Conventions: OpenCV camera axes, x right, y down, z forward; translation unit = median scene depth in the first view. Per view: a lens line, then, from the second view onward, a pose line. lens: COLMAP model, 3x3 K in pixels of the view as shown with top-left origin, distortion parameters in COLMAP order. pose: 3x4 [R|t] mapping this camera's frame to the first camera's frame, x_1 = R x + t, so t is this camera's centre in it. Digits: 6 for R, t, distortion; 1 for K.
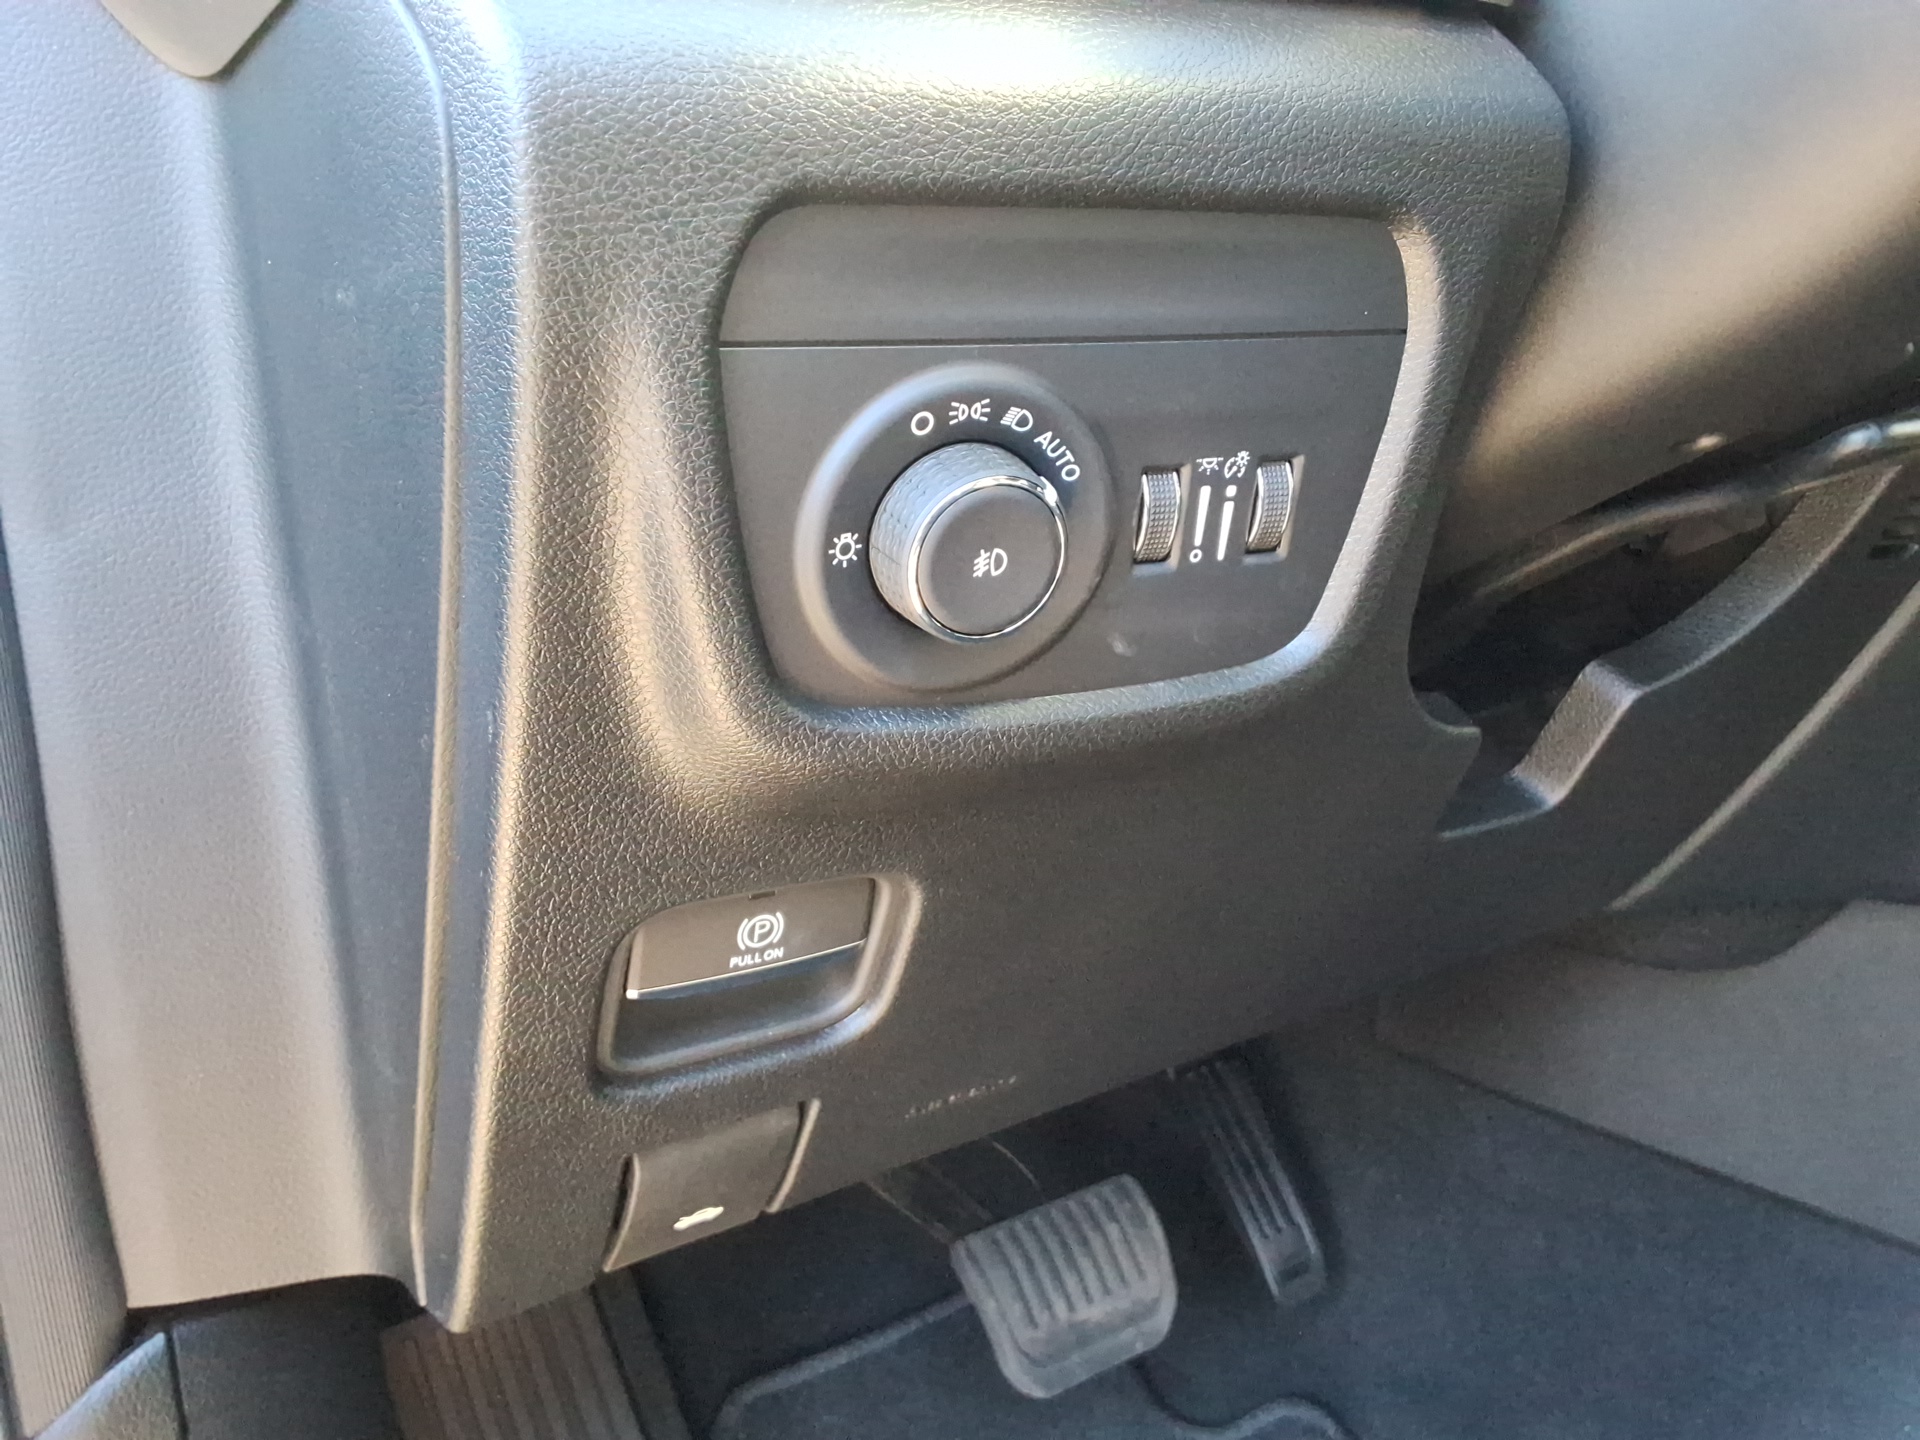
lens RADIAL K [[1543.3, 0, 976.8], [0, 1543.3, 699.3], [0, 0, 1]] dist [0.140766, -0.235870]
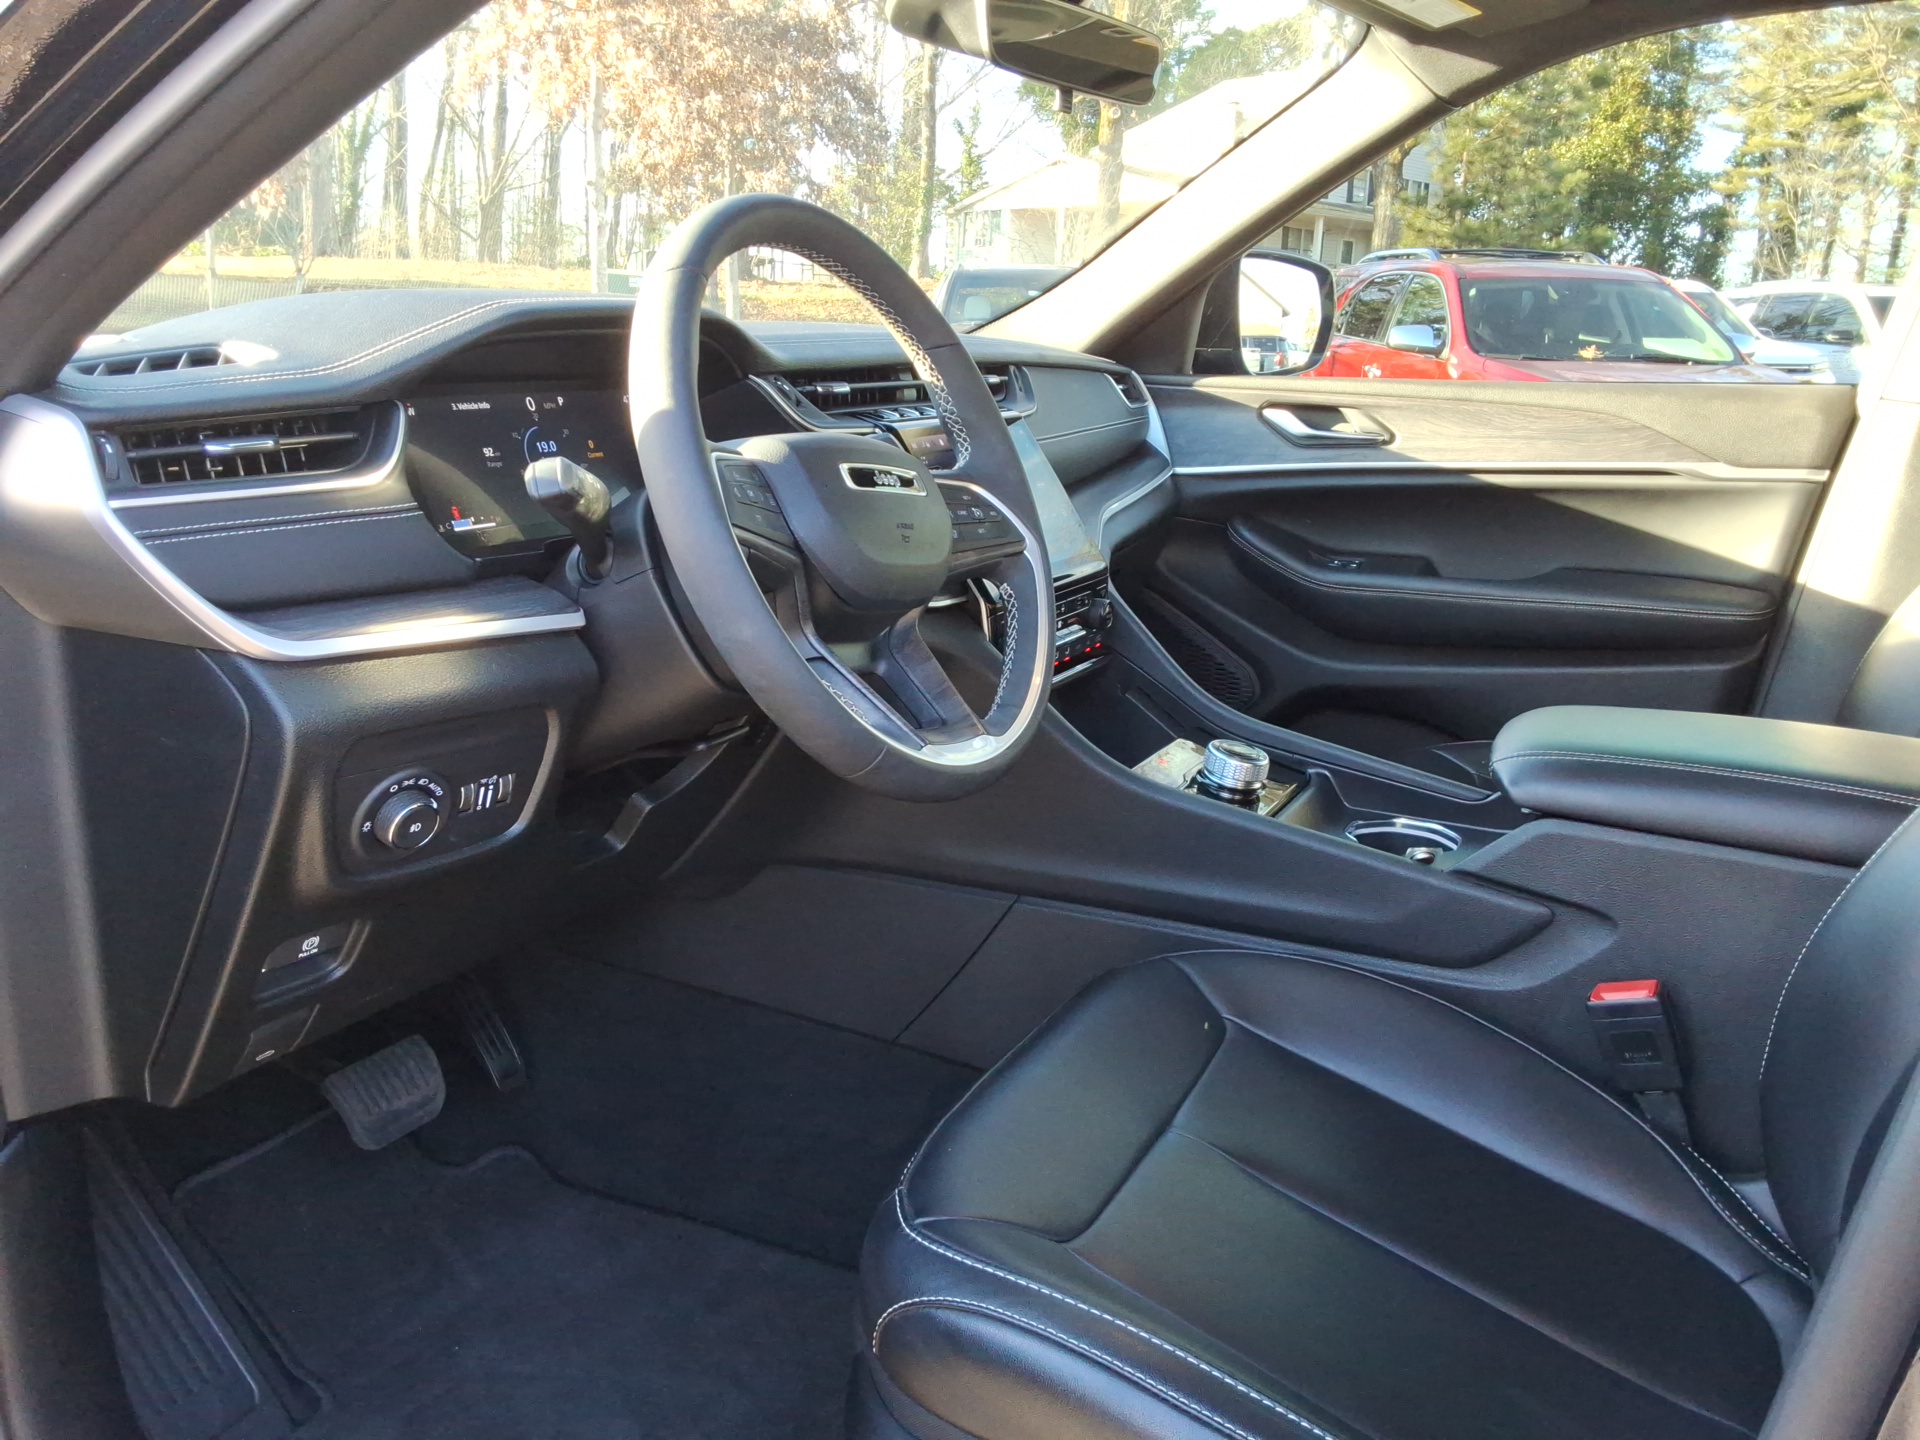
lens RADIAL K [[1507.2, 0, 964.4], [0, 1507.2, 700.6], [0, 0, 1]] dist [0.141375, -0.212267]
pose [[0.880044, -0.020648, 0.474443, -0.210686], [-0.011176, 0.997877, 0.064159, -0.243949], [-0.474760, -0.061766, 0.877945, -0.997604]]
